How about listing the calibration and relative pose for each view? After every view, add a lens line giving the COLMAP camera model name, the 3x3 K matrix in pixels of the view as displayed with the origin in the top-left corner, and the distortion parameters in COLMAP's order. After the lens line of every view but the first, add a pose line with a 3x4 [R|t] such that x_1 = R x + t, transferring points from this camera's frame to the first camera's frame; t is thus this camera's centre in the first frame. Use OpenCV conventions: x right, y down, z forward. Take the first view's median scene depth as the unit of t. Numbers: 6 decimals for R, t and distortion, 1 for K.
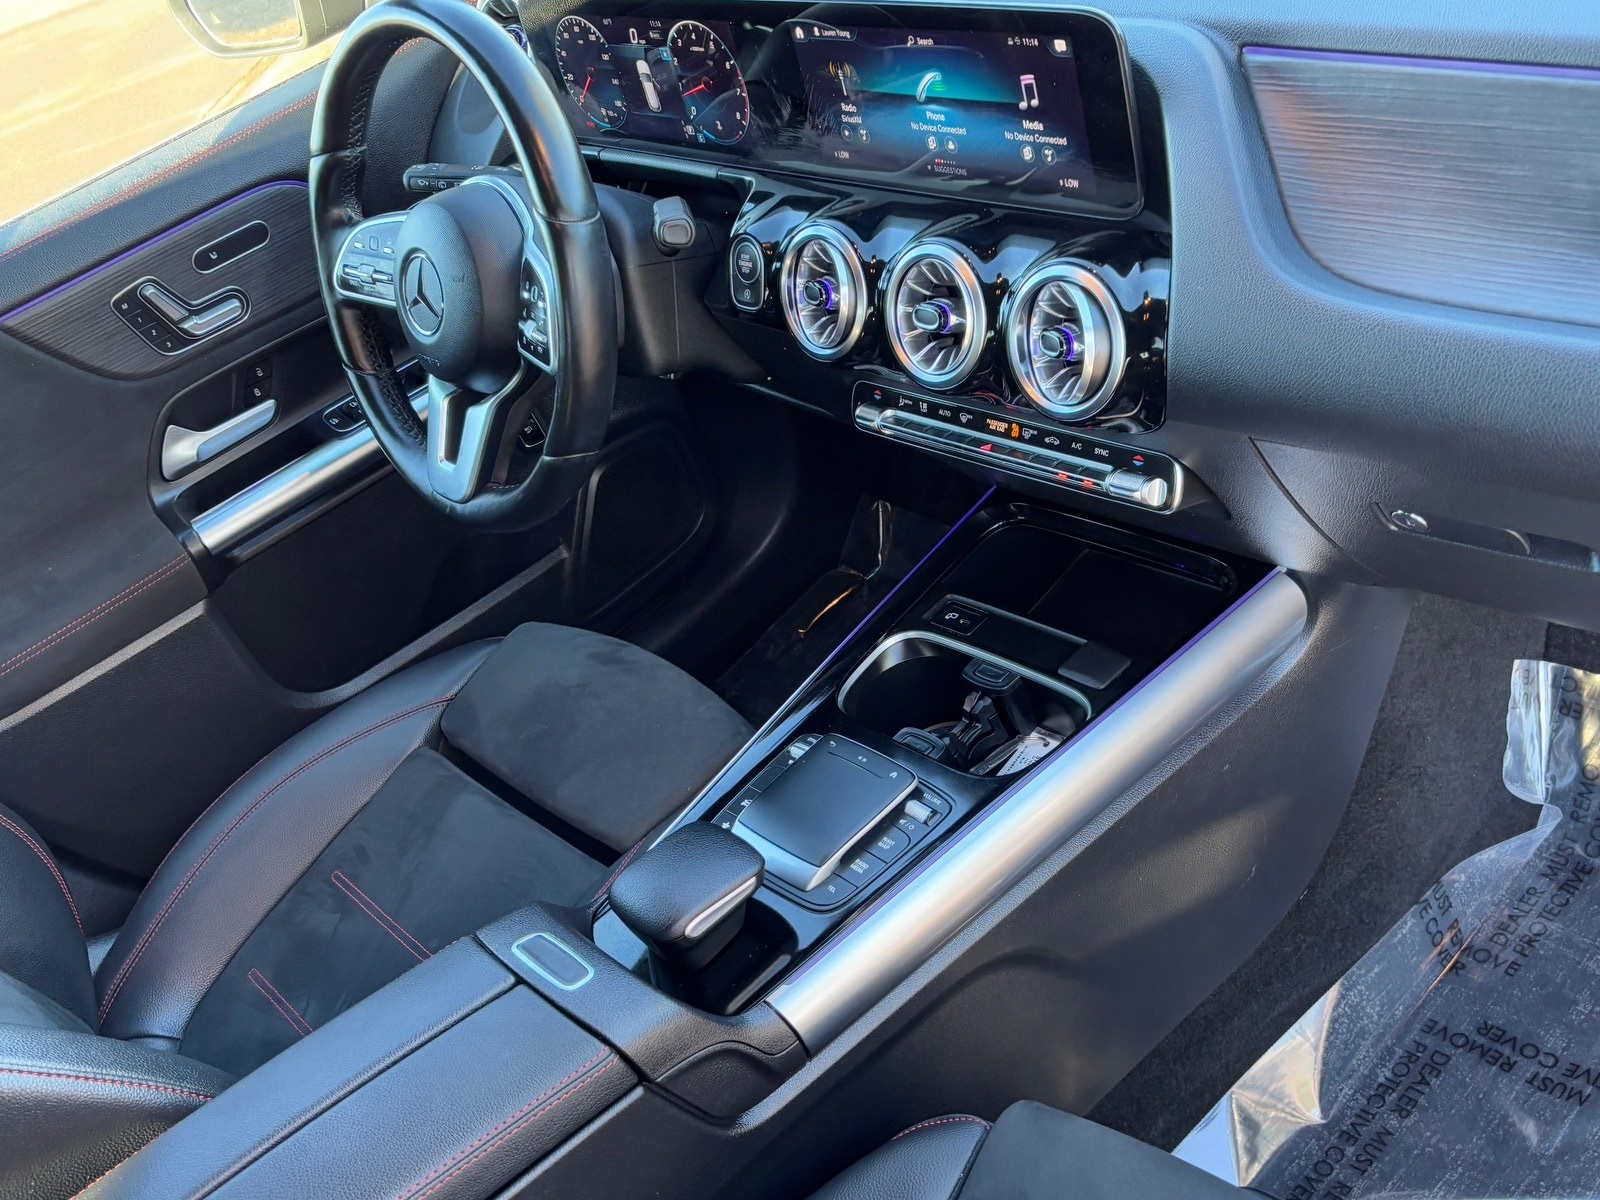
lens RADIAL K [[1658.3, 0, 794.2], [0, 1658.3, 615.3], [0, 0, 1]] dist [0.026902, 0.000000]
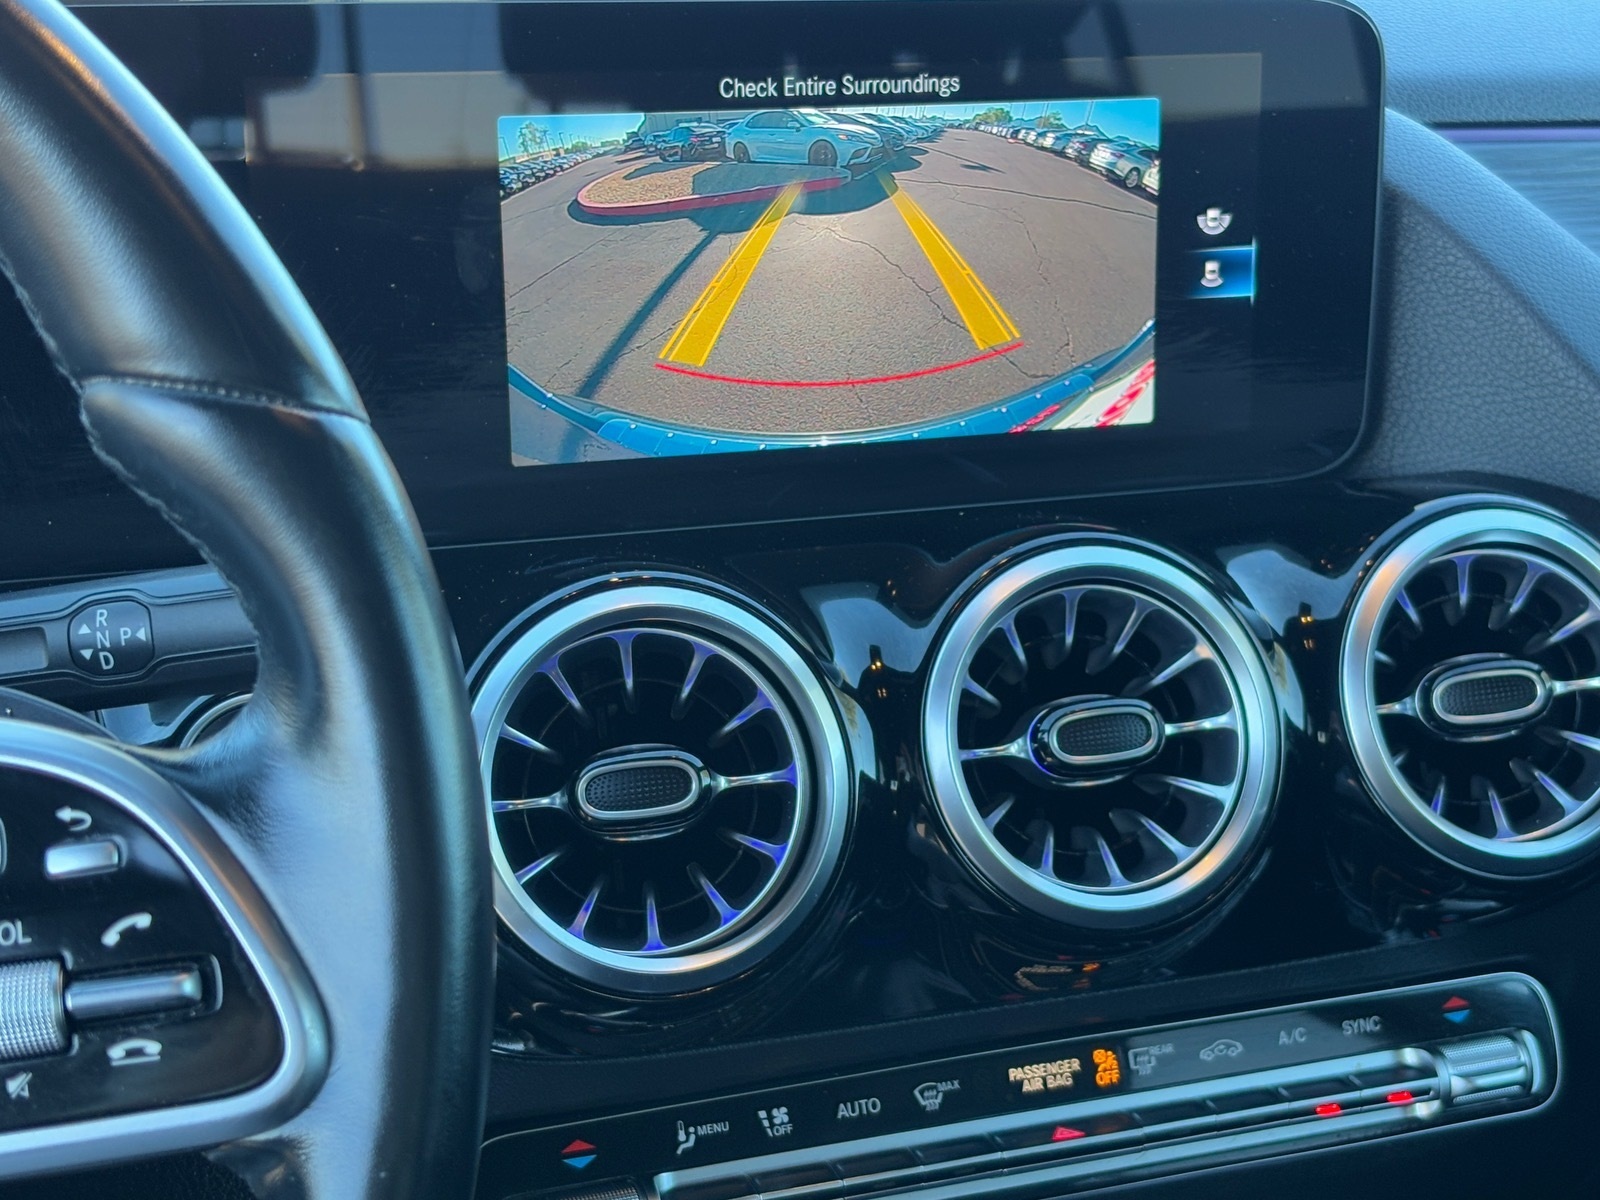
lens RADIAL K [[2691.0, 0, 822.5], [0, 2691.0, 589.4], [0, 0, 1]] dist [0.145758, 0.000000]
pose [[0.357244, 0.043448, 0.933000, -0.449863], [0.448532, 0.868217, -0.212173, -0.098924], [-0.819265, 0.494278, 0.290678, 0.779167]]
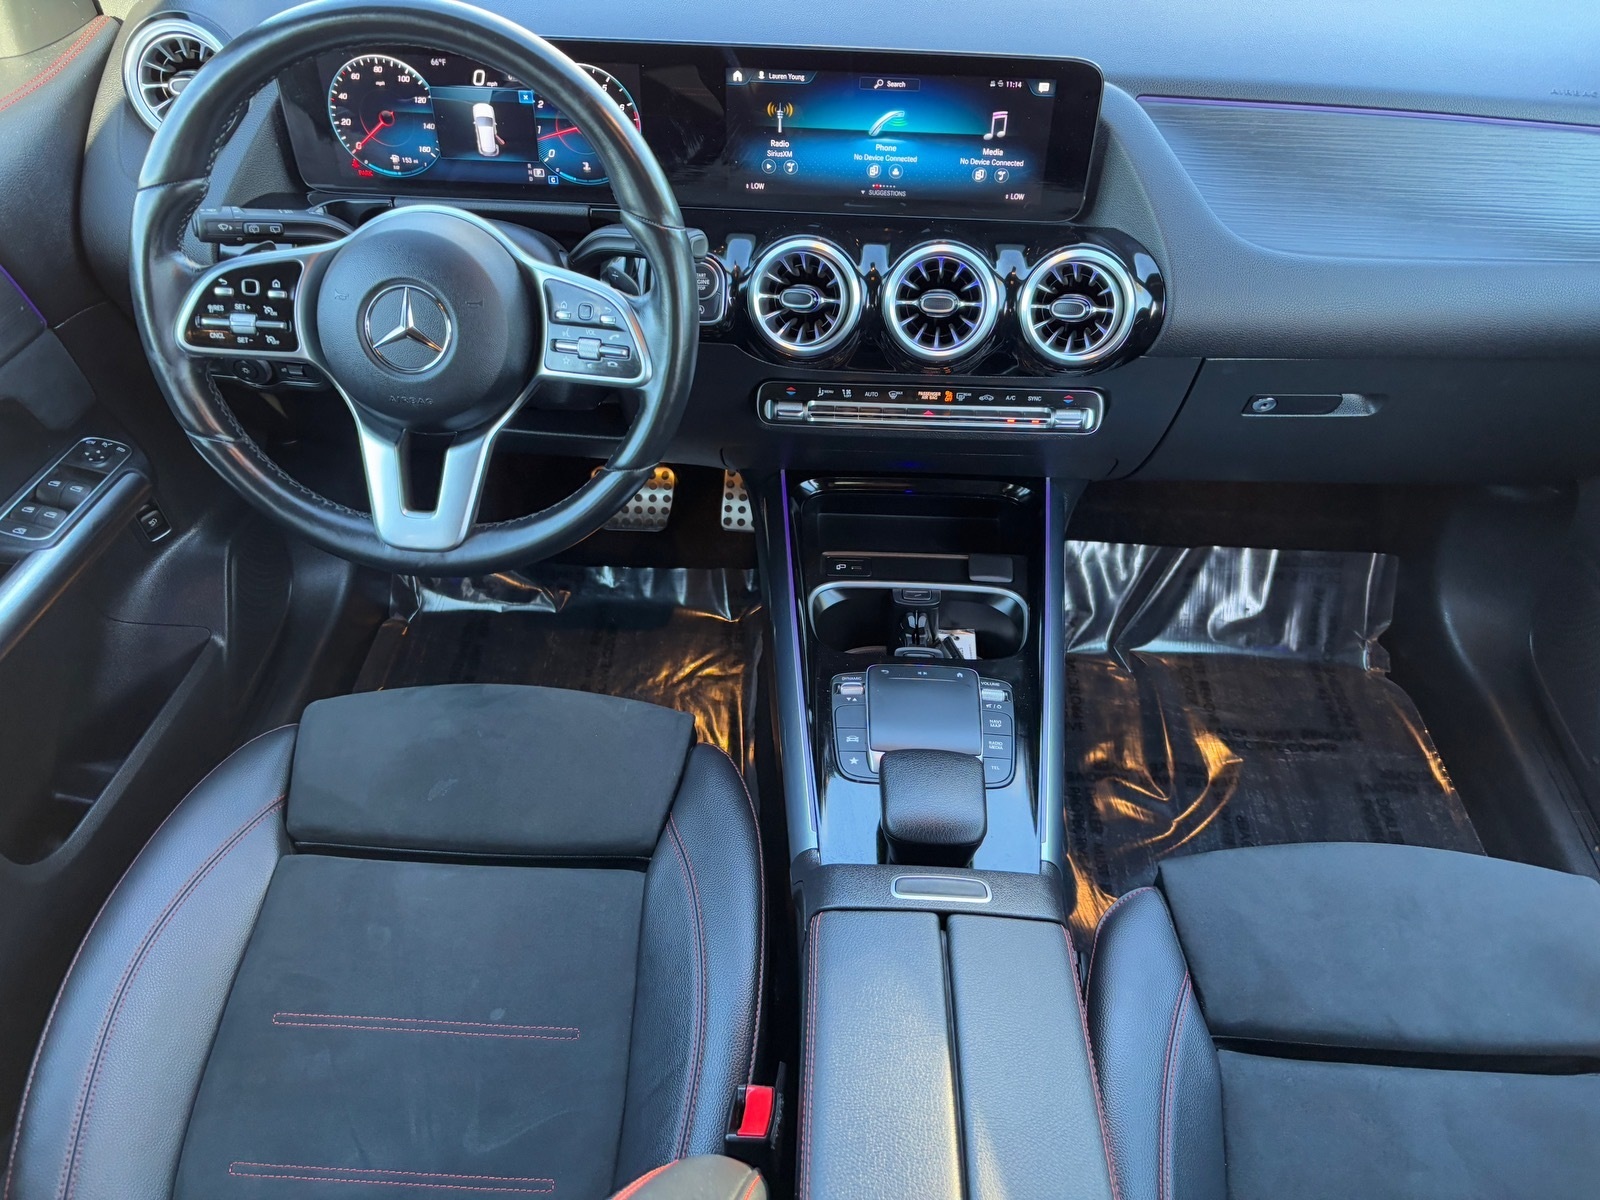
lens RADIAL K [[1227.7, 0, 806.8], [0, 1227.7, 608.0], [0, 0, 1]] dist [0.039280, -0.053221]
pose [[0.671520, -0.207376, 0.711376, -0.628903], [0.234311, 0.970205, 0.061645, -0.034201], [-0.702965, 0.125288, 0.700102, 0.404260]]
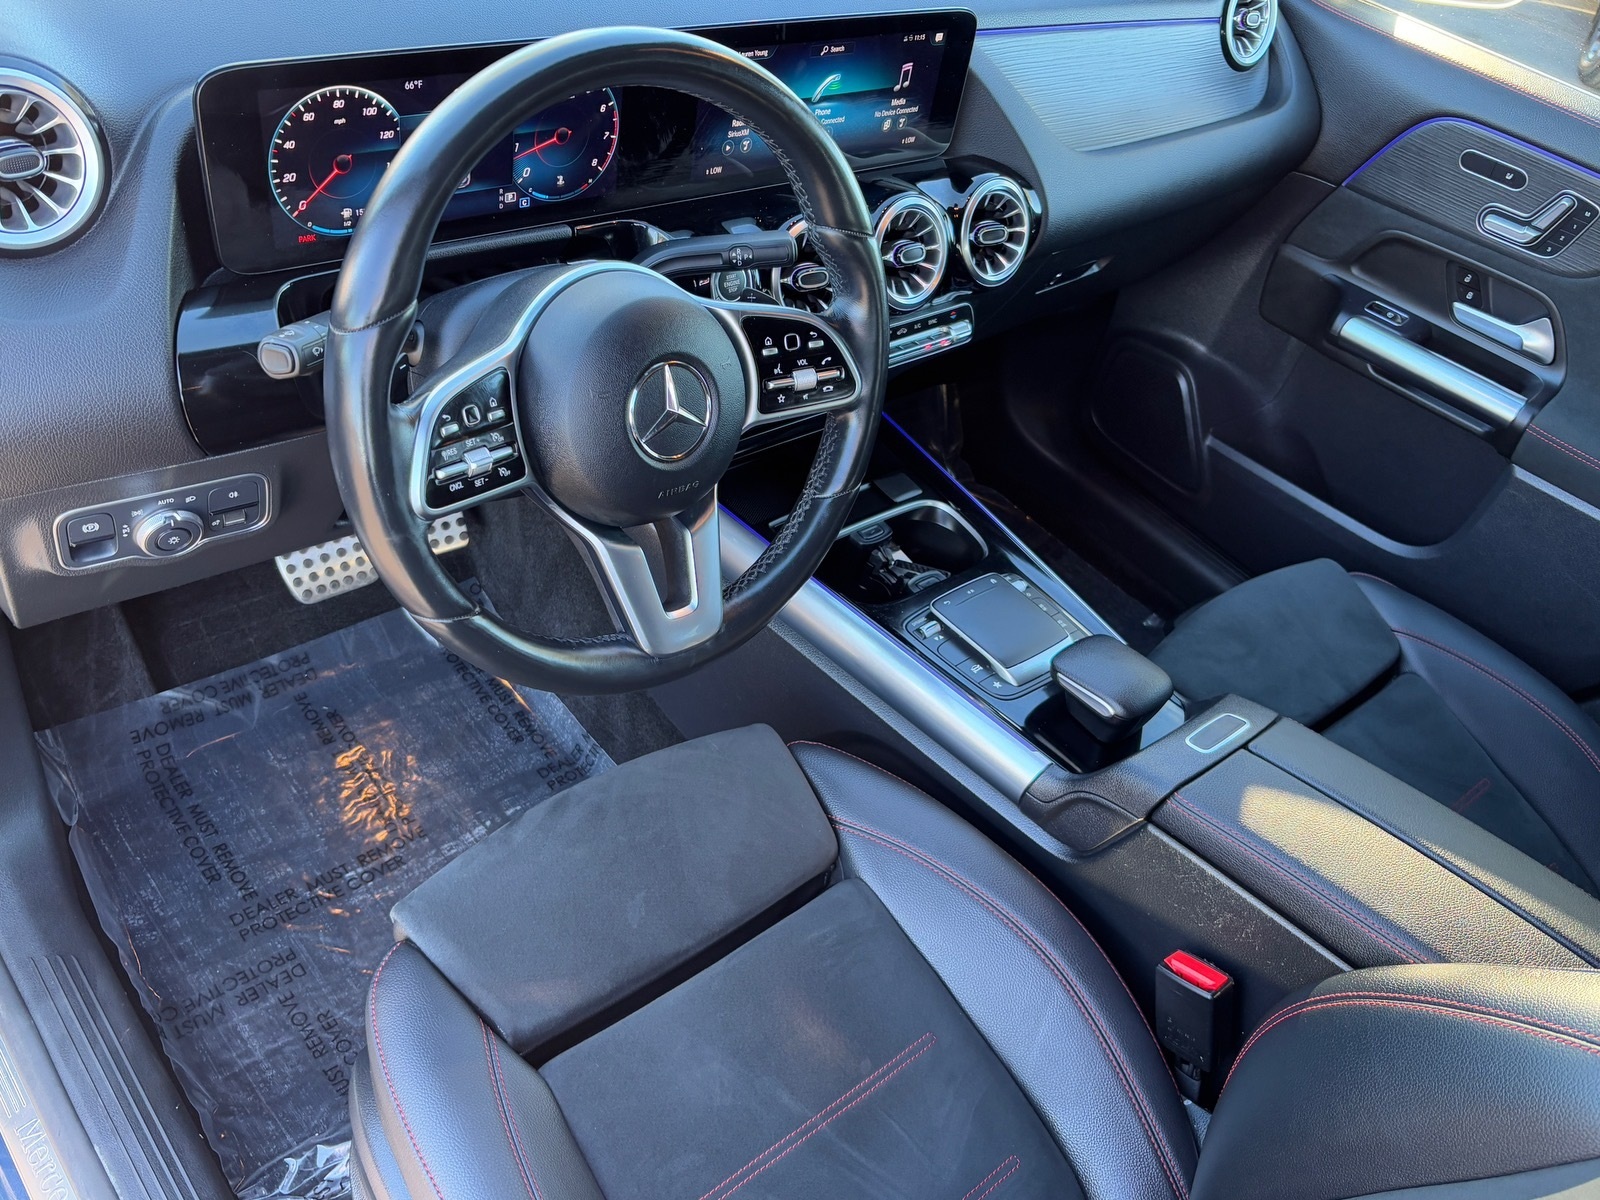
lens RADIAL K [[1321.6, 0, 788.5], [0, 1321.6, 598.7], [0, 0, 1]] dist [0.037010, -0.038904]
pose [[-0.024610, -0.397819, 0.917134, -0.895347], [0.431718, 0.823226, 0.368670, -0.348044], [-0.901673, 0.405016, 0.151486, 0.939998]]
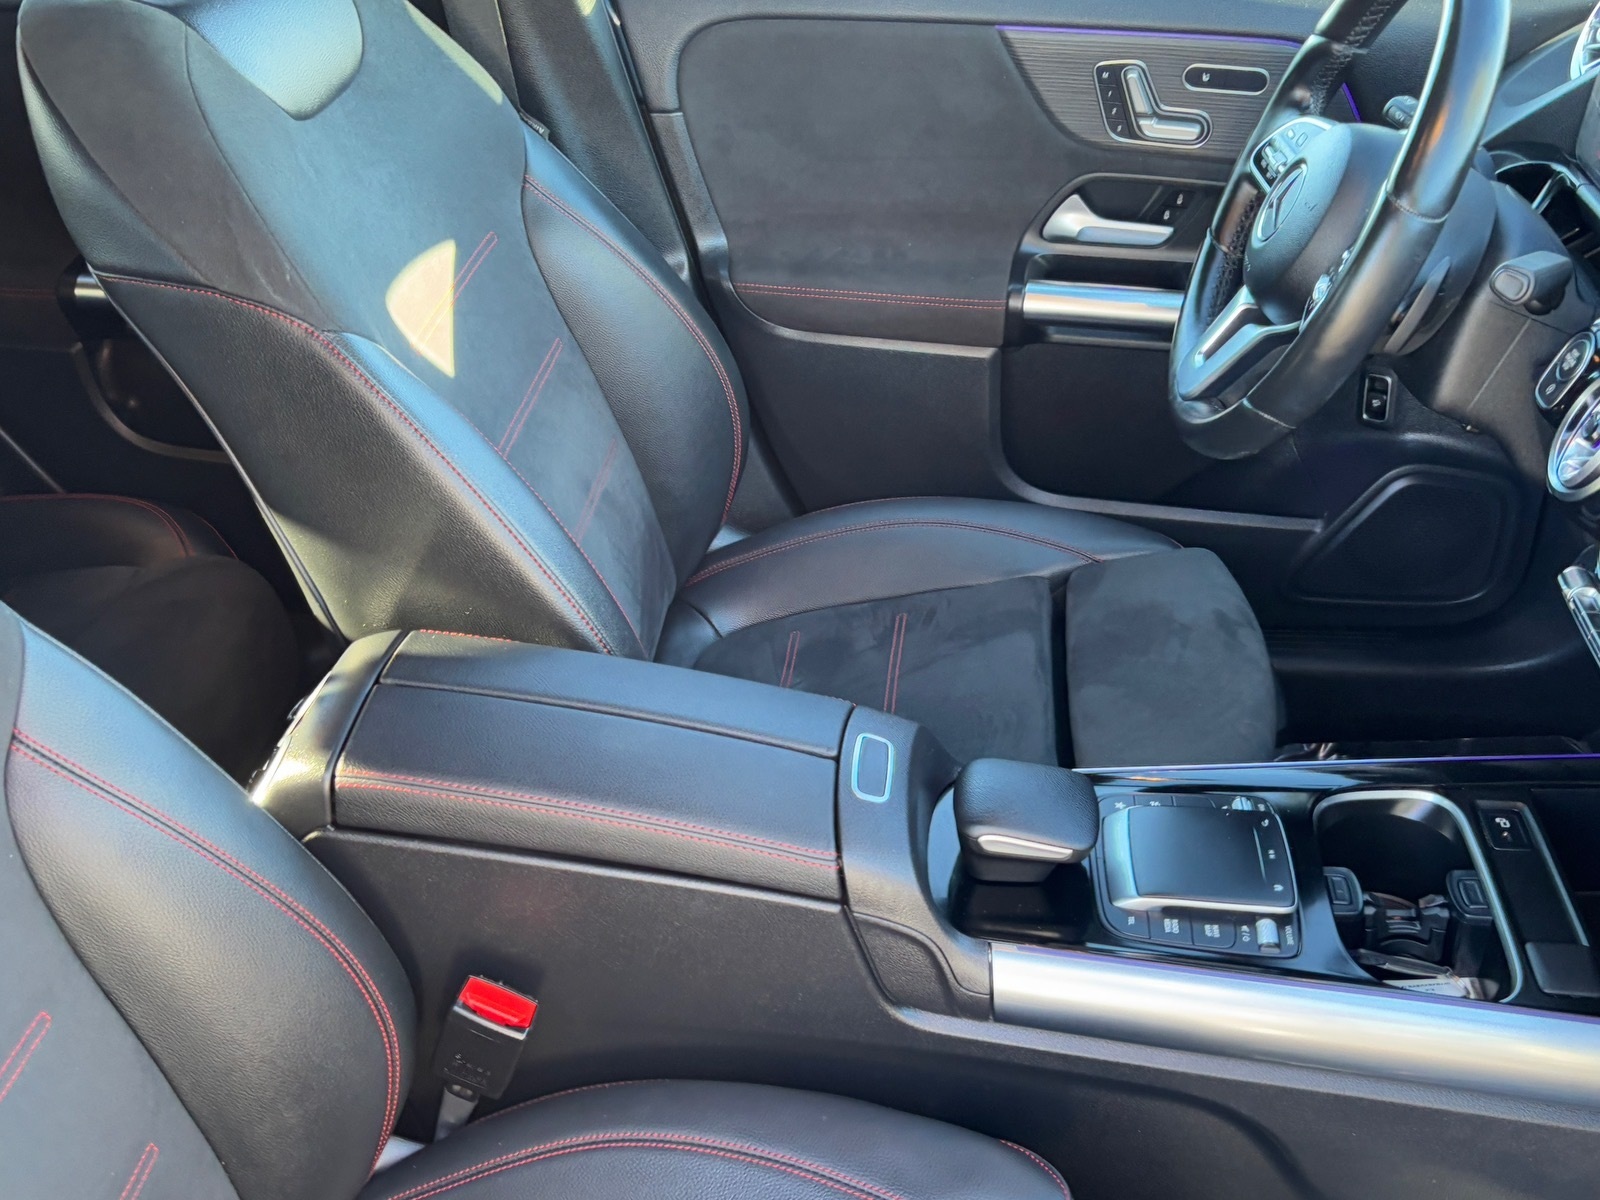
lens RADIAL K [[1658.3, 0, 771.9], [0, 1658.3, 600.1], [0, 0, 1]] dist [0.026902, 0.000000]
pose [[0.624033, 0.633517, -0.457426, 0.195485], [-0.596826, 0.764278, 0.244288, -0.079309], [0.504362, 0.120560, 0.855035, 0.045020]]
